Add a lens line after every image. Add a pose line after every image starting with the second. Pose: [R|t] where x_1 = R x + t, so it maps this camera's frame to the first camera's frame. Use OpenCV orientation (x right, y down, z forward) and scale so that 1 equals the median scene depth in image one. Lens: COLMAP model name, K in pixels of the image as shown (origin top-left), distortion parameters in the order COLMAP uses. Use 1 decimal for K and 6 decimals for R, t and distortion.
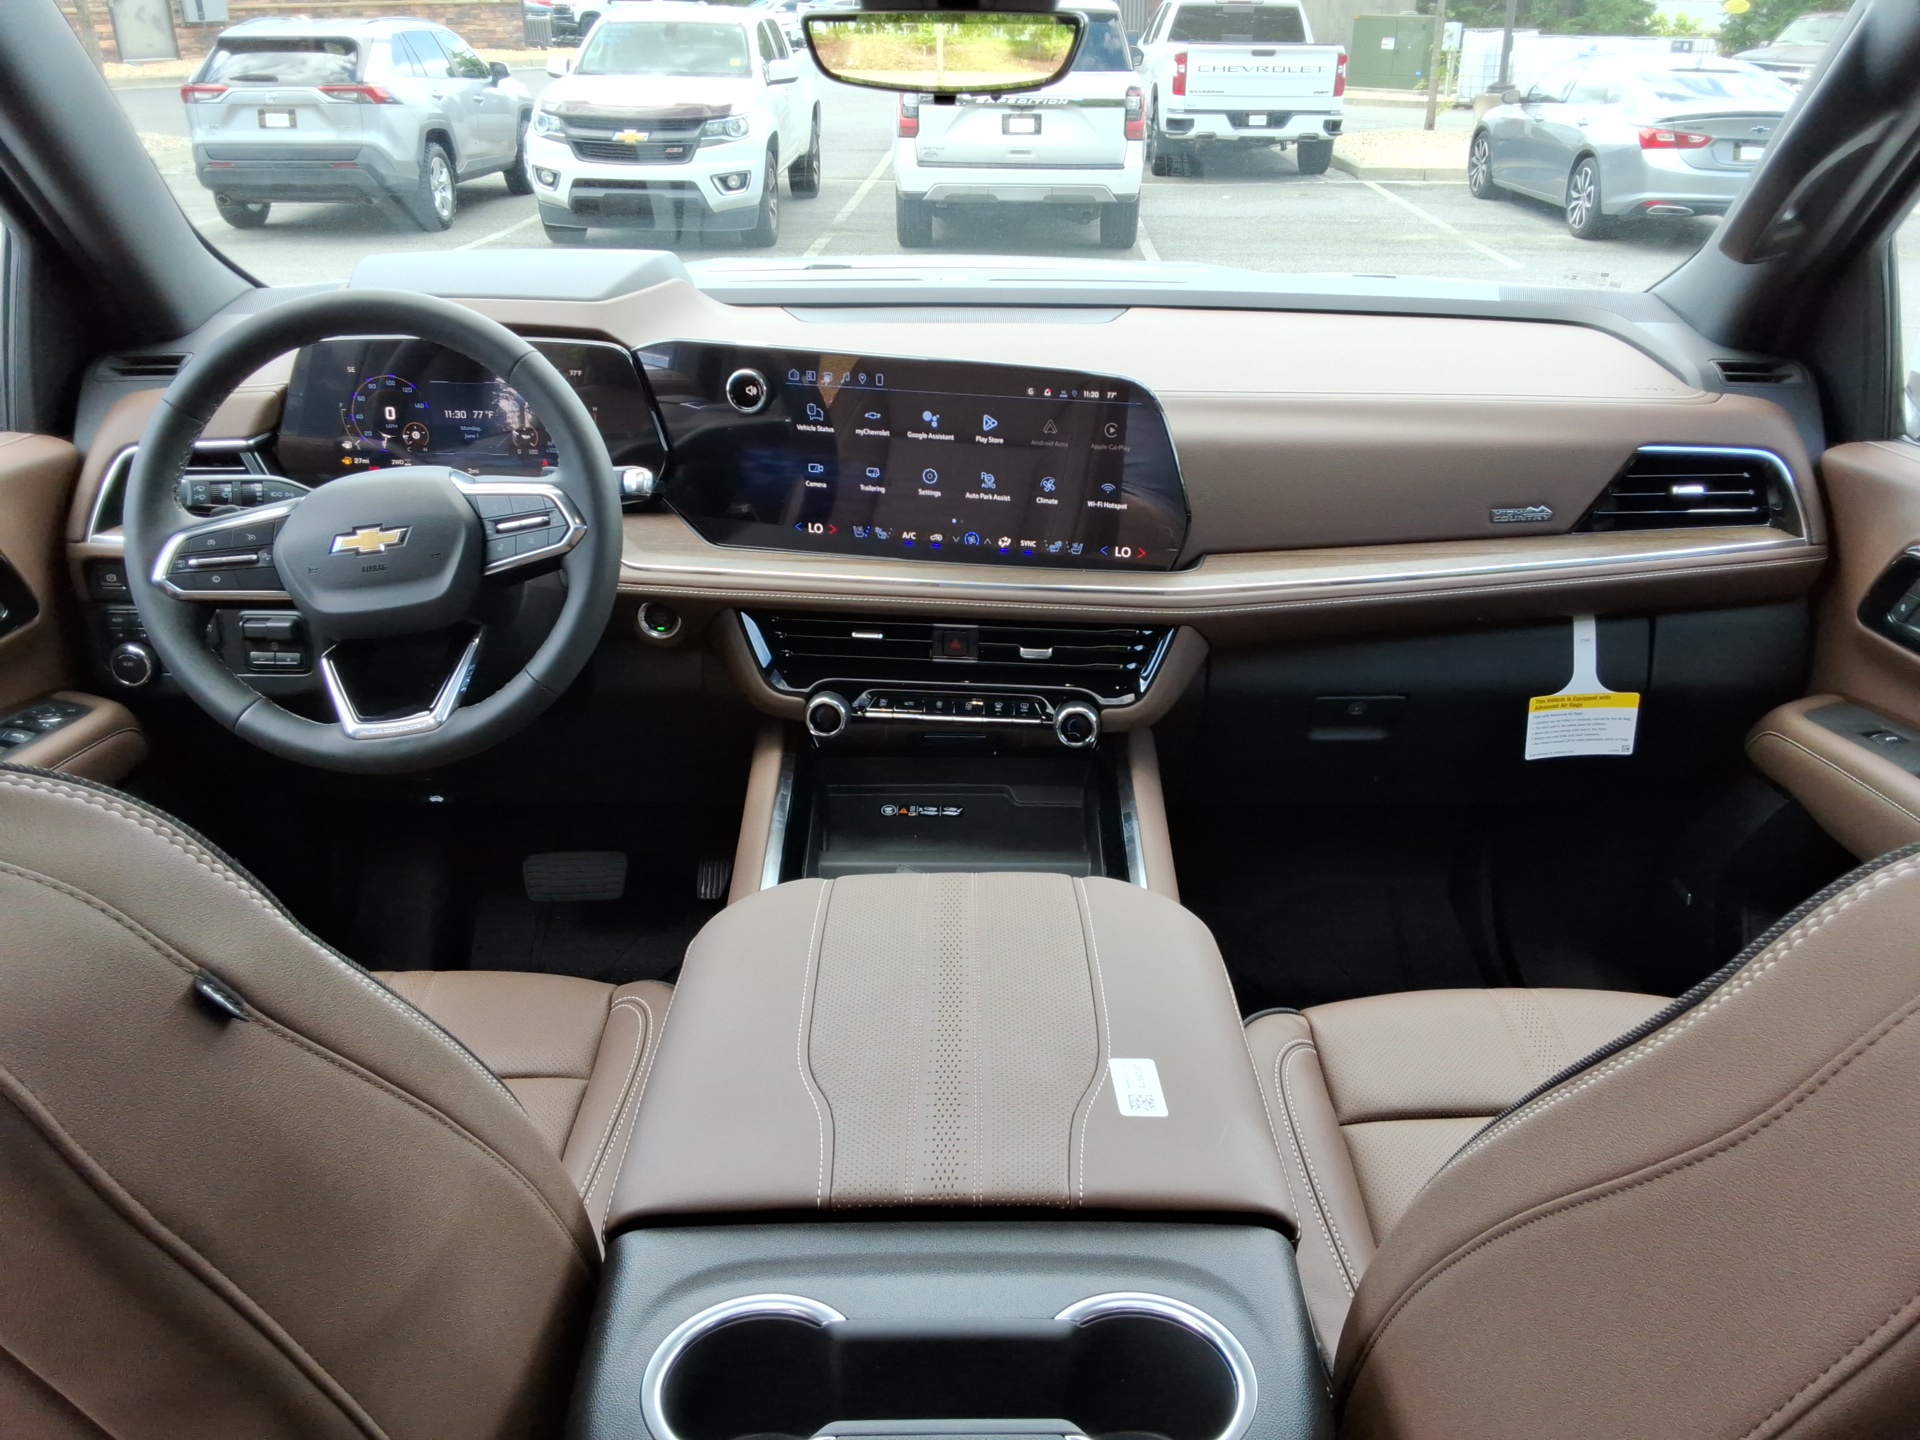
lens RADIAL K [[1551.8, 0, 959.9], [0, 1551.8, 720.4], [0, 0, 1]] dist [0.104149, -0.157539]
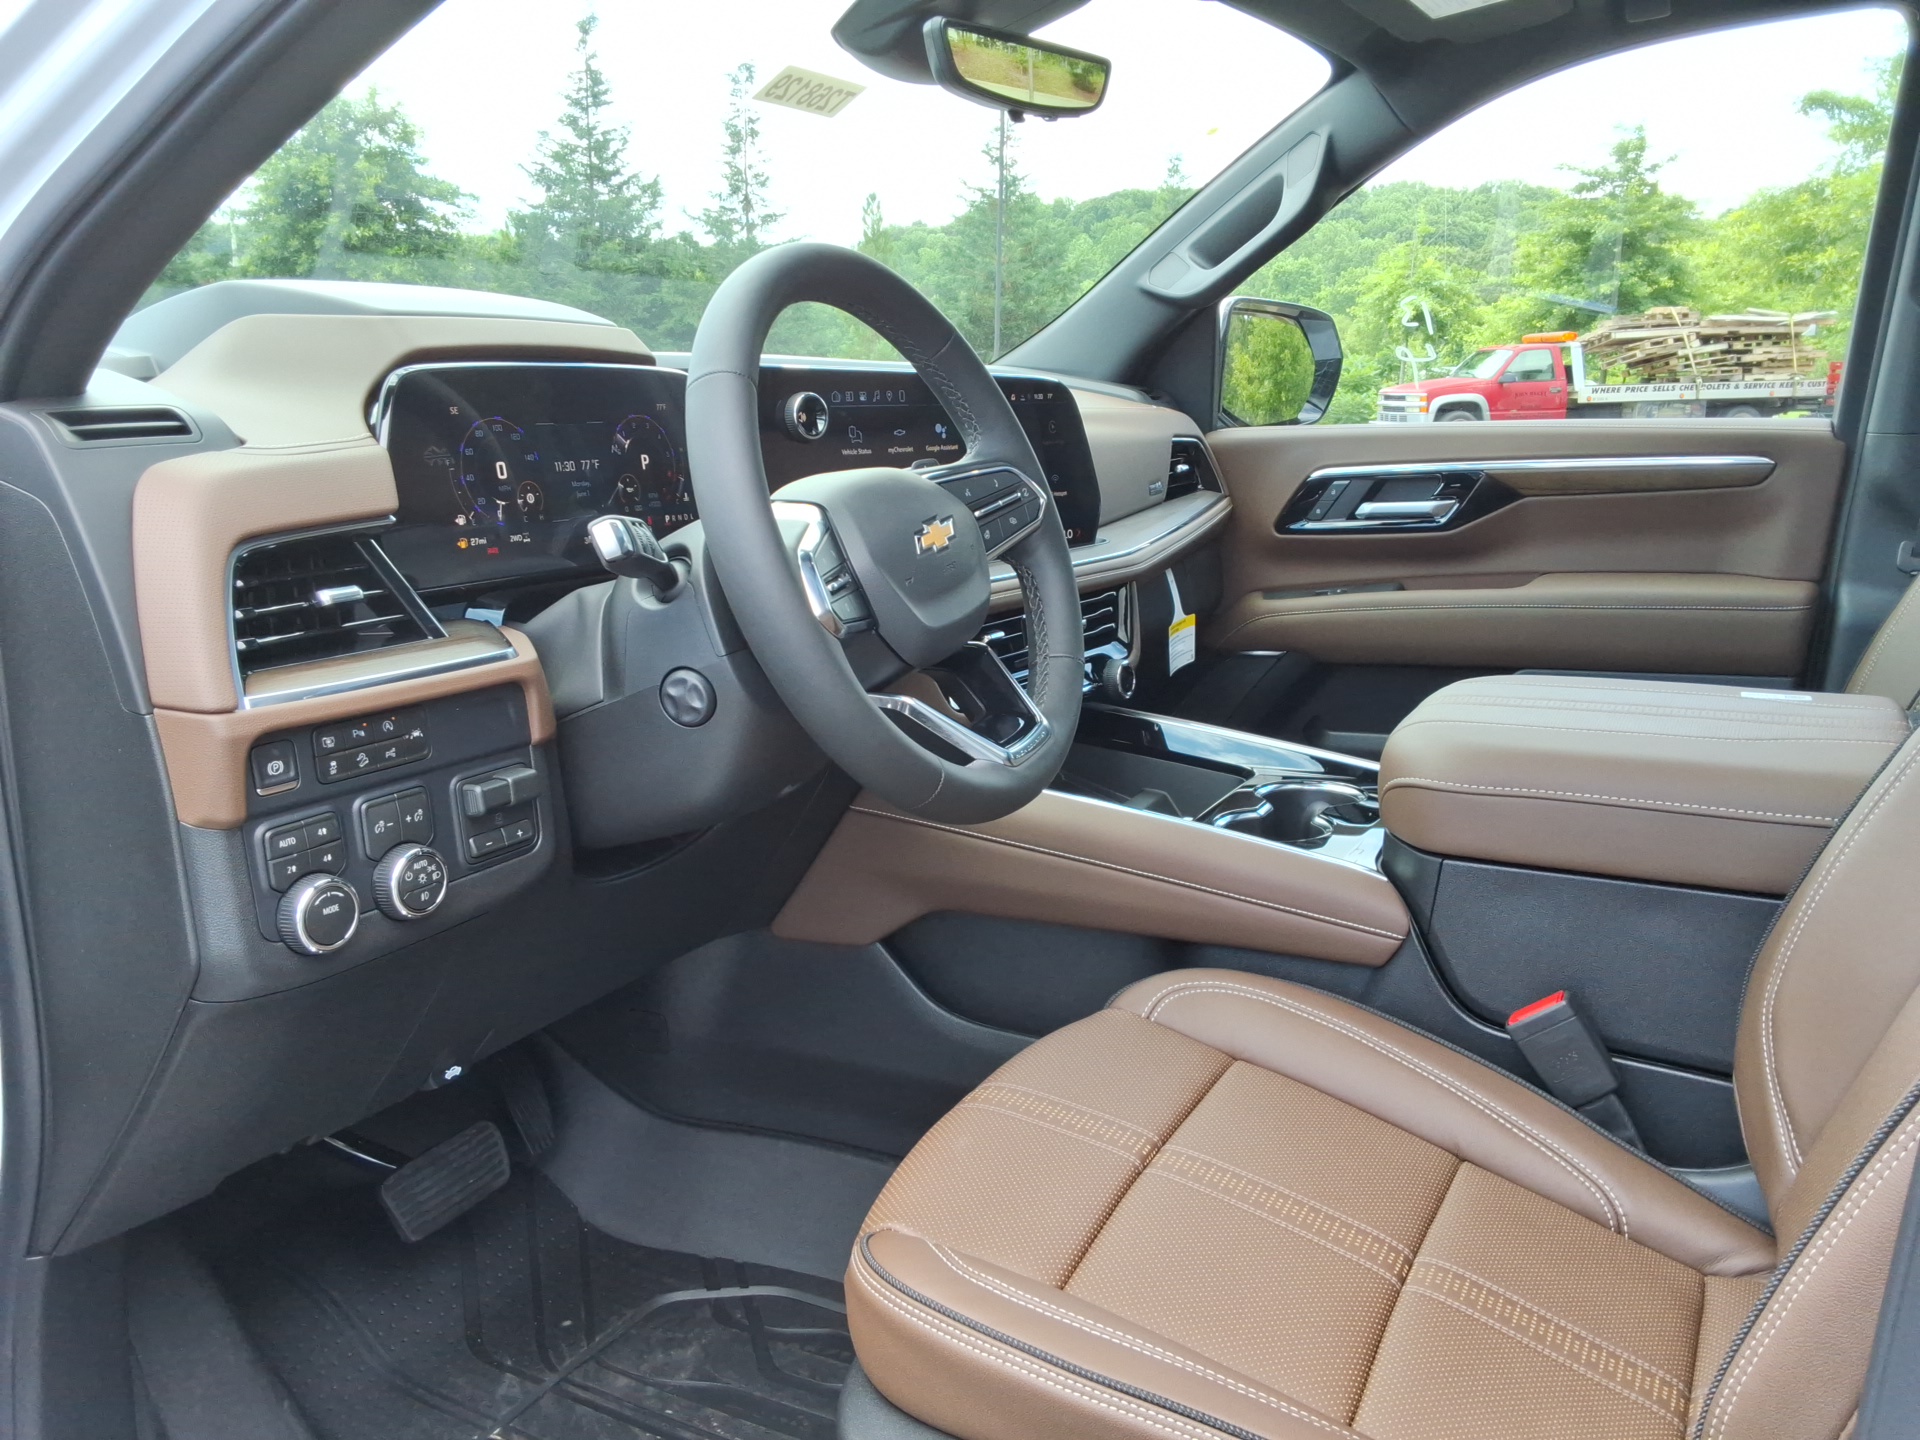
lens RADIAL K [[1551.8, 0, 968.1], [0, 1551.8, 680.4], [0, 0, 1]] dist [0.104149, -0.157539]
pose [[0.482311, -0.179538, 0.857404, -0.888207], [0.351831, 0.936061, -0.001905, -0.031492], [-0.802241, 0.302581, 0.514640, 0.498593]]
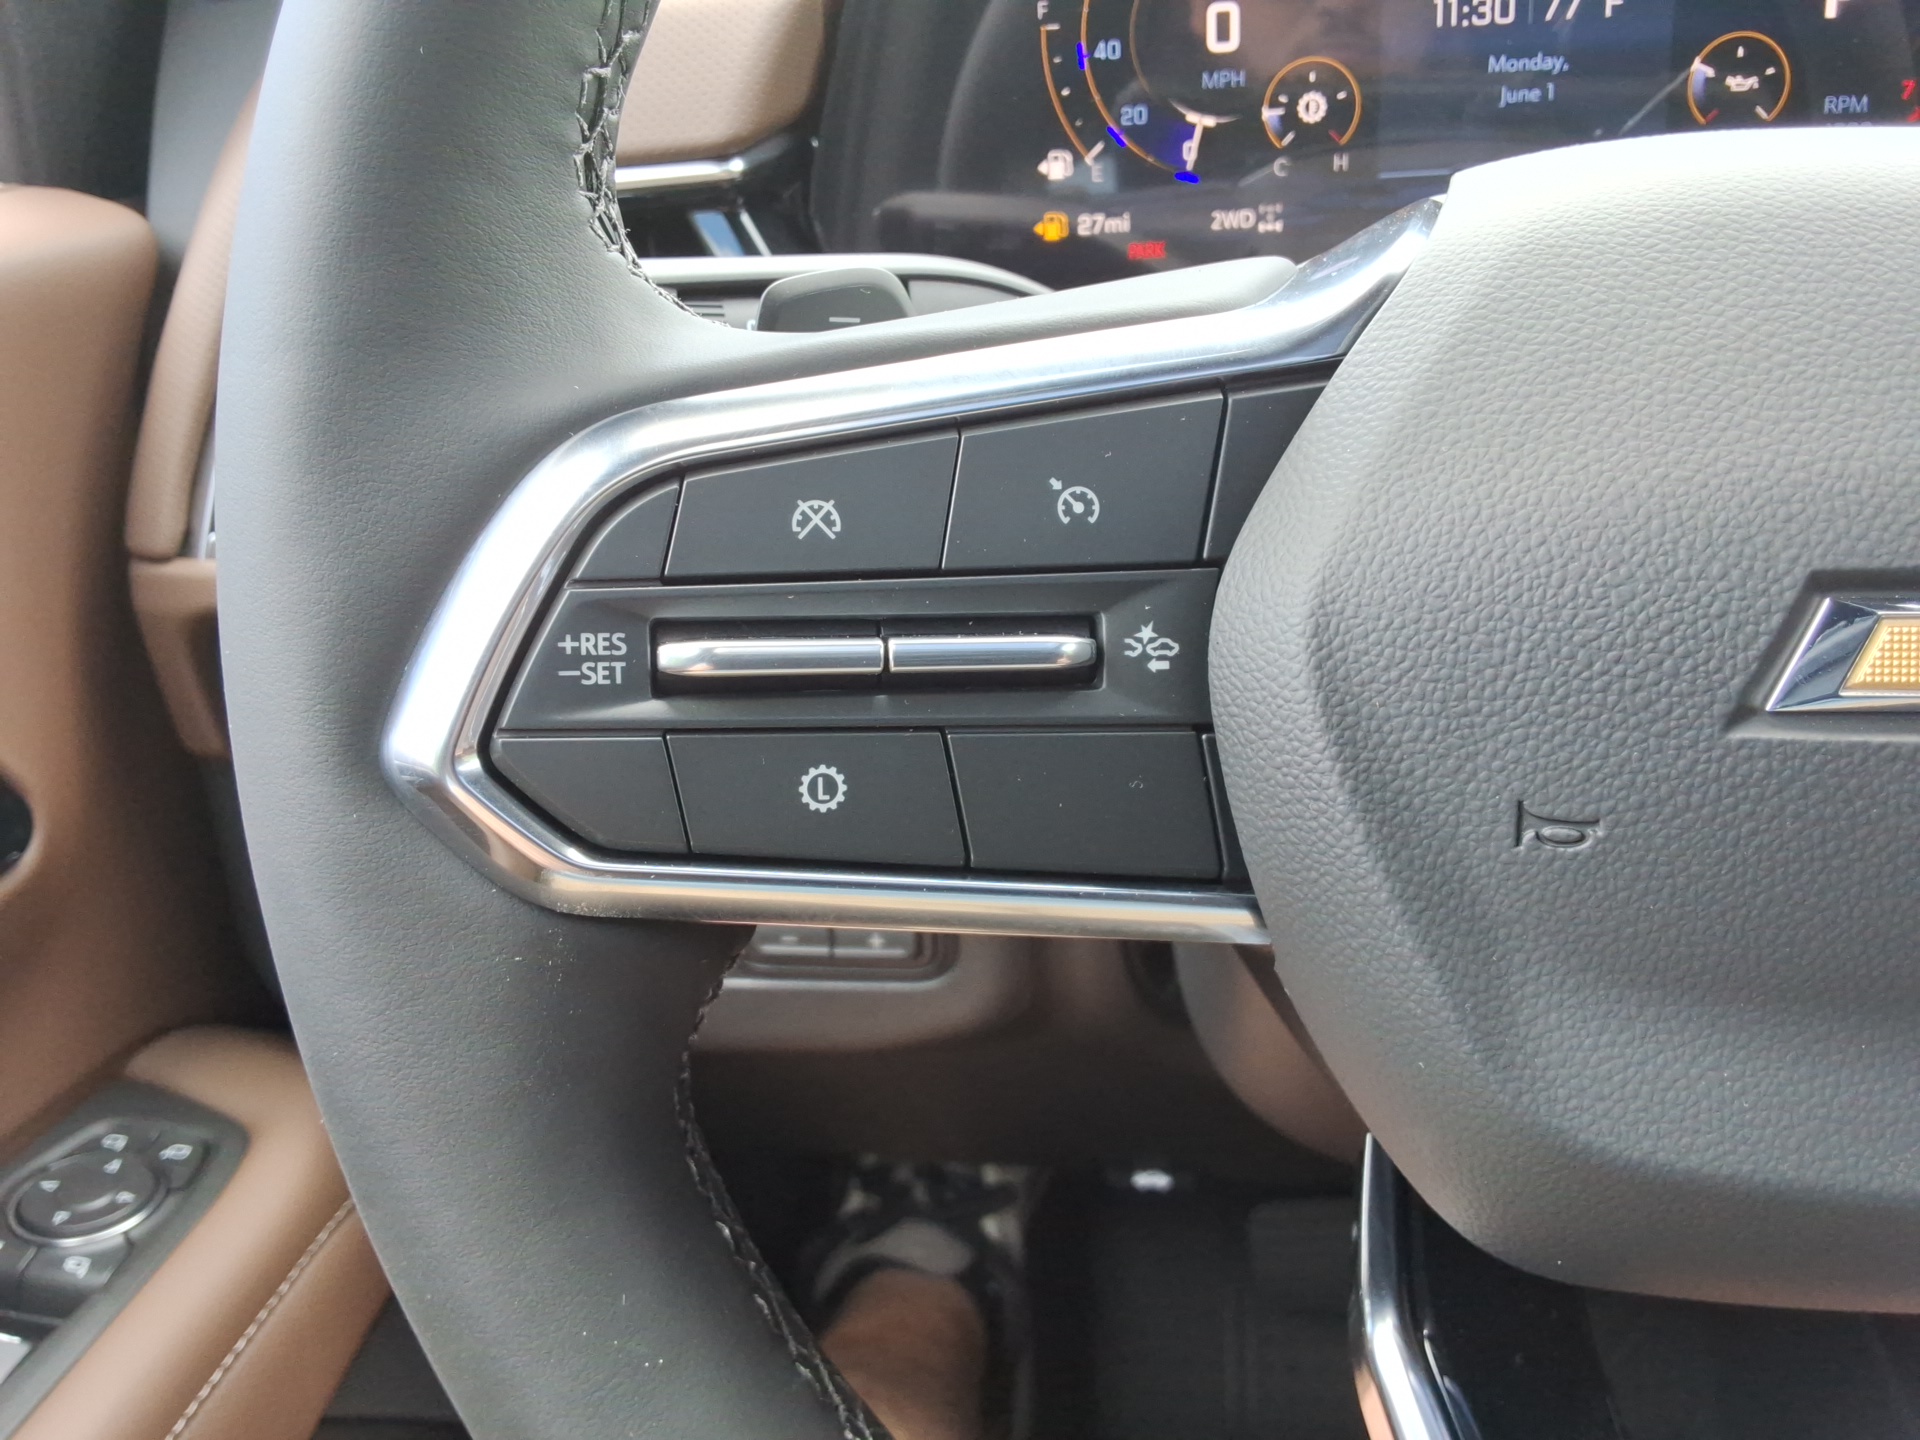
lens RADIAL K [[1551.8, 0, 982.2], [0, 1551.8, 673.8], [0, 0, 1]] dist [0.104149, -0.157539]
pose [[0.989272, -0.013138, -0.145491, -0.367193], [0.017920, 0.999340, 0.031606, -0.095956], [0.144980, -0.033874, 0.988855, 0.731443]]
